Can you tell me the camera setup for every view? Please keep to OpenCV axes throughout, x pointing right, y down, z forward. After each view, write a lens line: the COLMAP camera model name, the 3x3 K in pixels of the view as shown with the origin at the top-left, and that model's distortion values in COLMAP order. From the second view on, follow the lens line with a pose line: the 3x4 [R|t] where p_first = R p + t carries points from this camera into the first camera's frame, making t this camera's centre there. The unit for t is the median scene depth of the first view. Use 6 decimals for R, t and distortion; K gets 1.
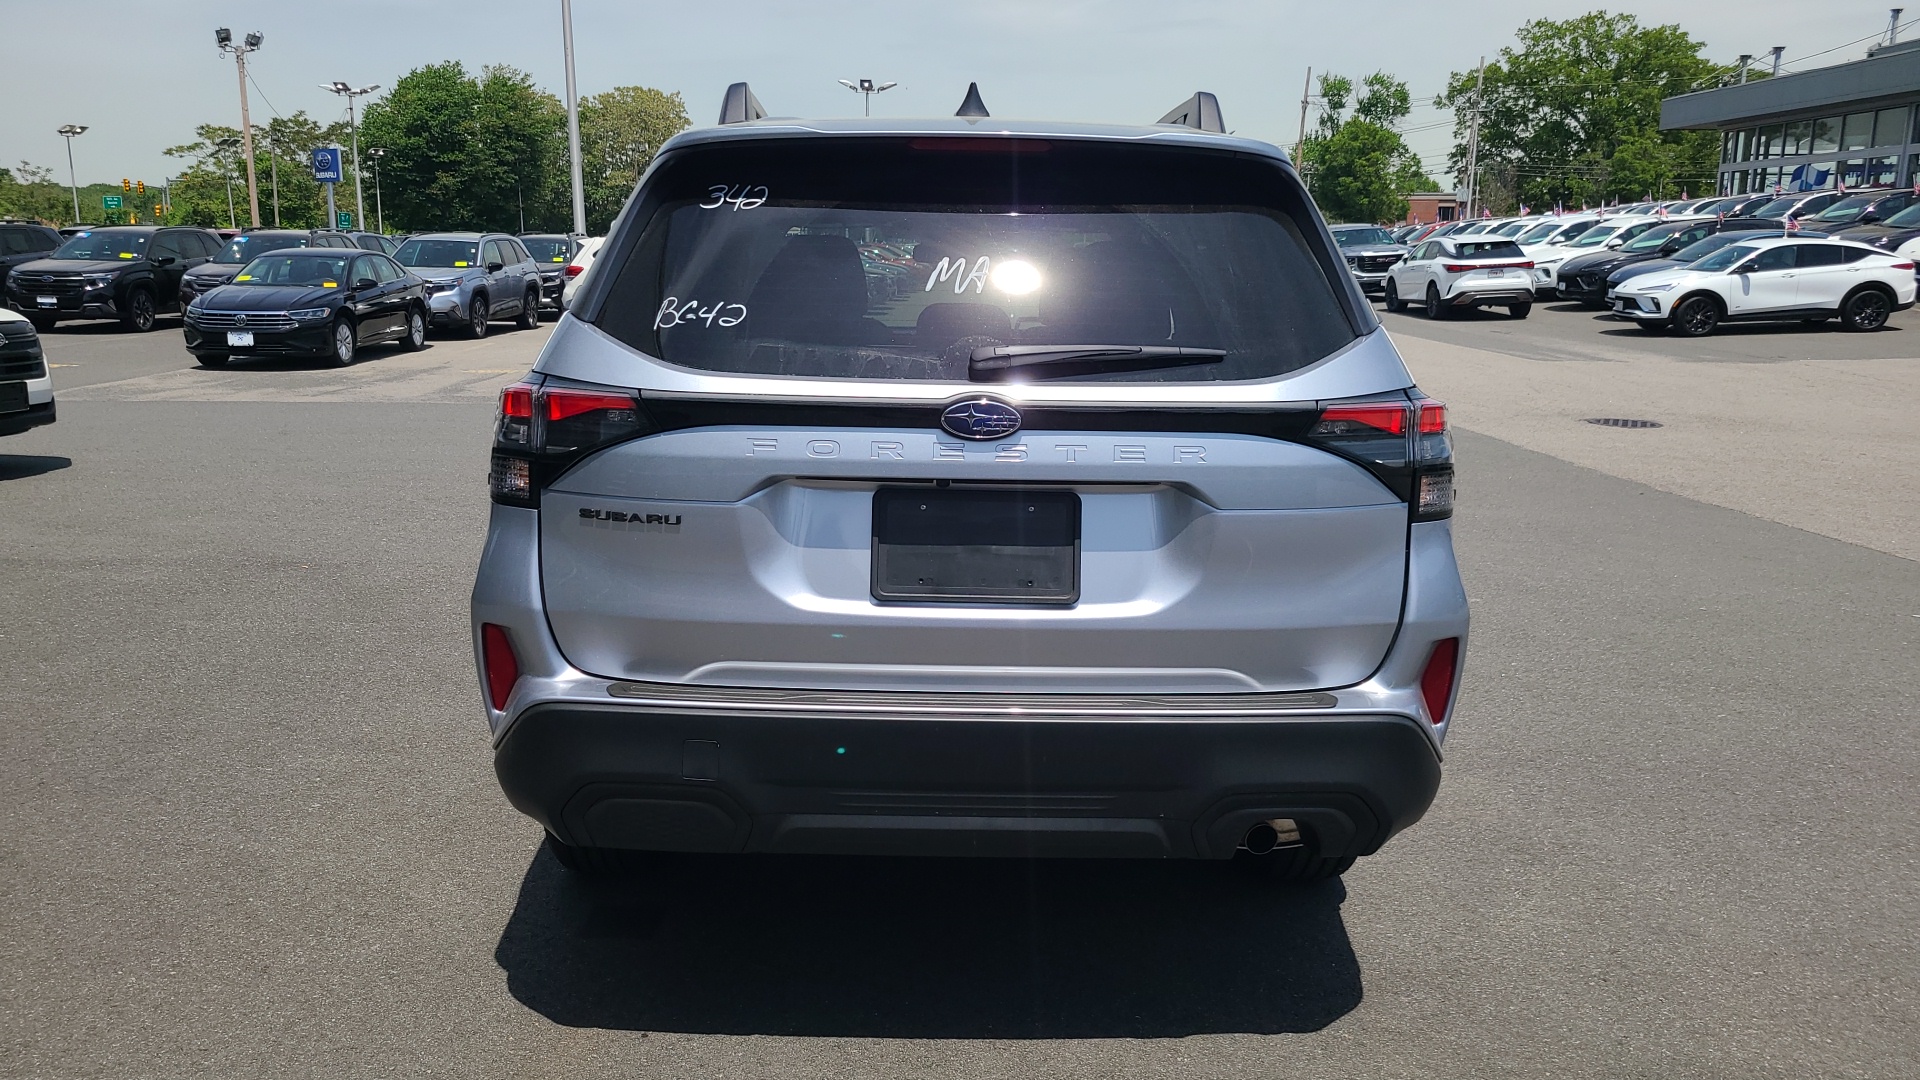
lens RADIAL K [[1461.6, 0, 933.6], [0, 1461.6, 550.9], [0, 0, 1]] dist [0.046117, -0.024637]
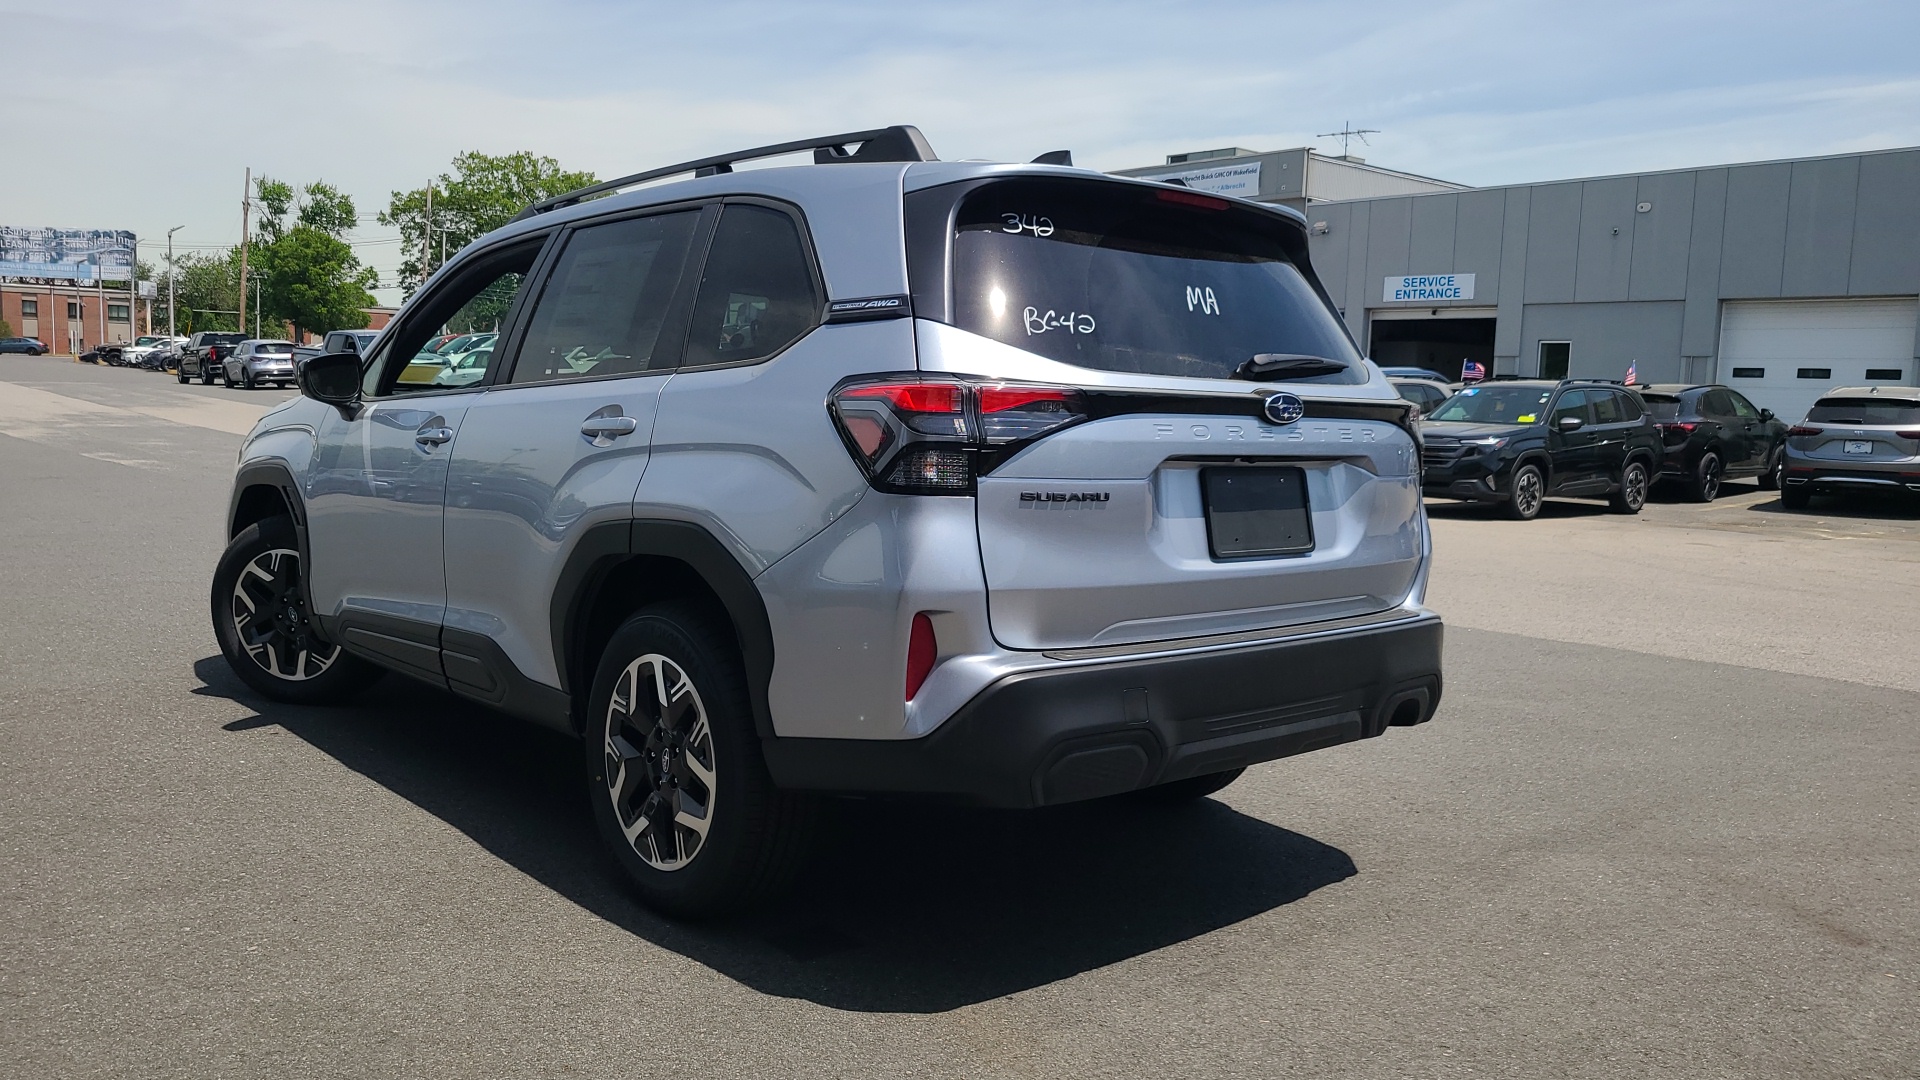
lens RADIAL K [[1461.6, 0, 960.4], [0, 1461.6, 549.5], [0, 0, 1]] dist [0.046117, -0.024637]
pose [[0.751356, -0.055383, 0.657569, -0.119841], [0.107255, 0.993471, -0.038879, 0.006110], [-0.651122, 0.099740, 0.752390, 0.026160]]
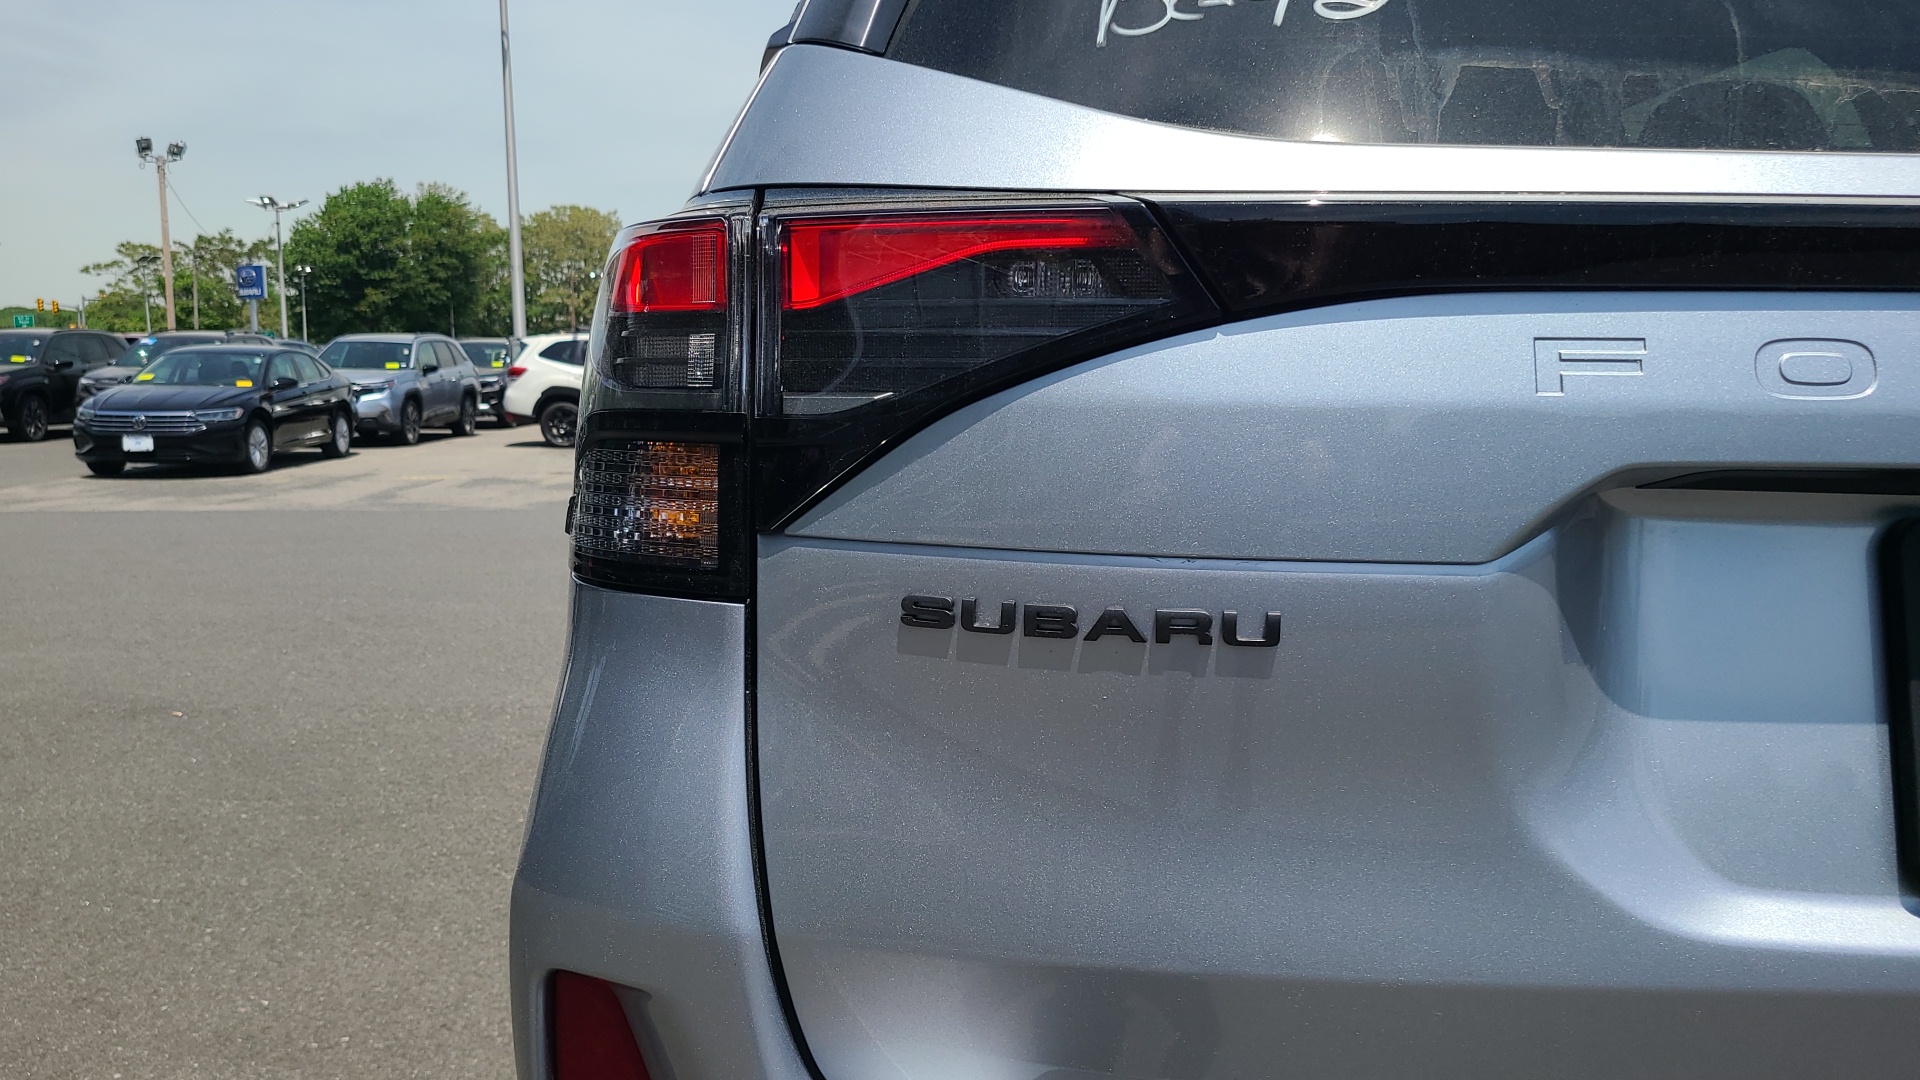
lens RADIAL K [[1461.6, 0, 918.1], [0, 1461.6, 544.8], [0, 0, 1]] dist [0.046117, -0.024637]
pose [[0.999231, -0.009043, 0.038150, -0.030130], [0.012282, 0.996259, -0.085543, -0.001683], [-0.037233, 0.085946, 0.995604, 0.085039]]
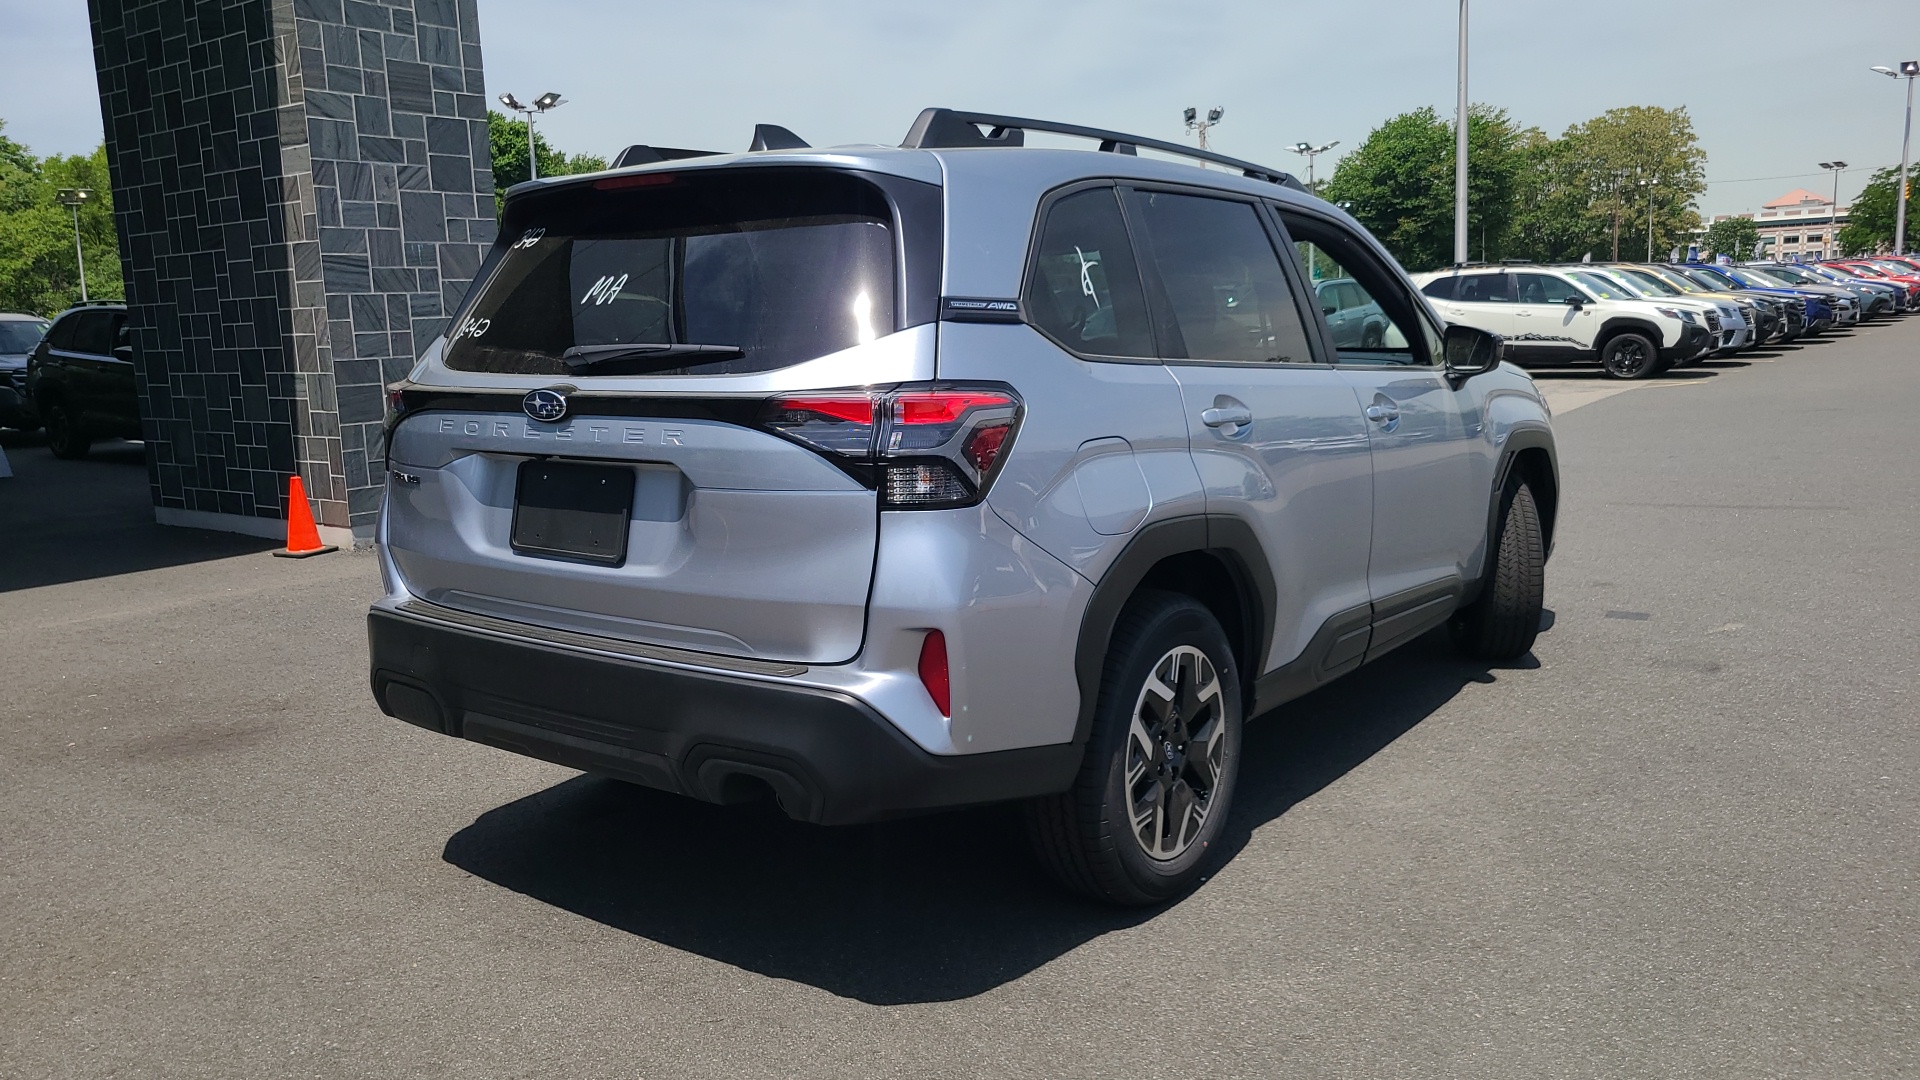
lens RADIAL K [[1461.6, 0, 912.9], [0, 1461.6, 563.7], [0, 0, 1]] dist [0.046117, -0.024637]
pose [[0.782791, 0.067441, -0.618619, 0.121871], [-0.081218, 0.996679, 0.005885, 0.001243], [0.616961, 0.045636, 0.785669, 0.026013]]
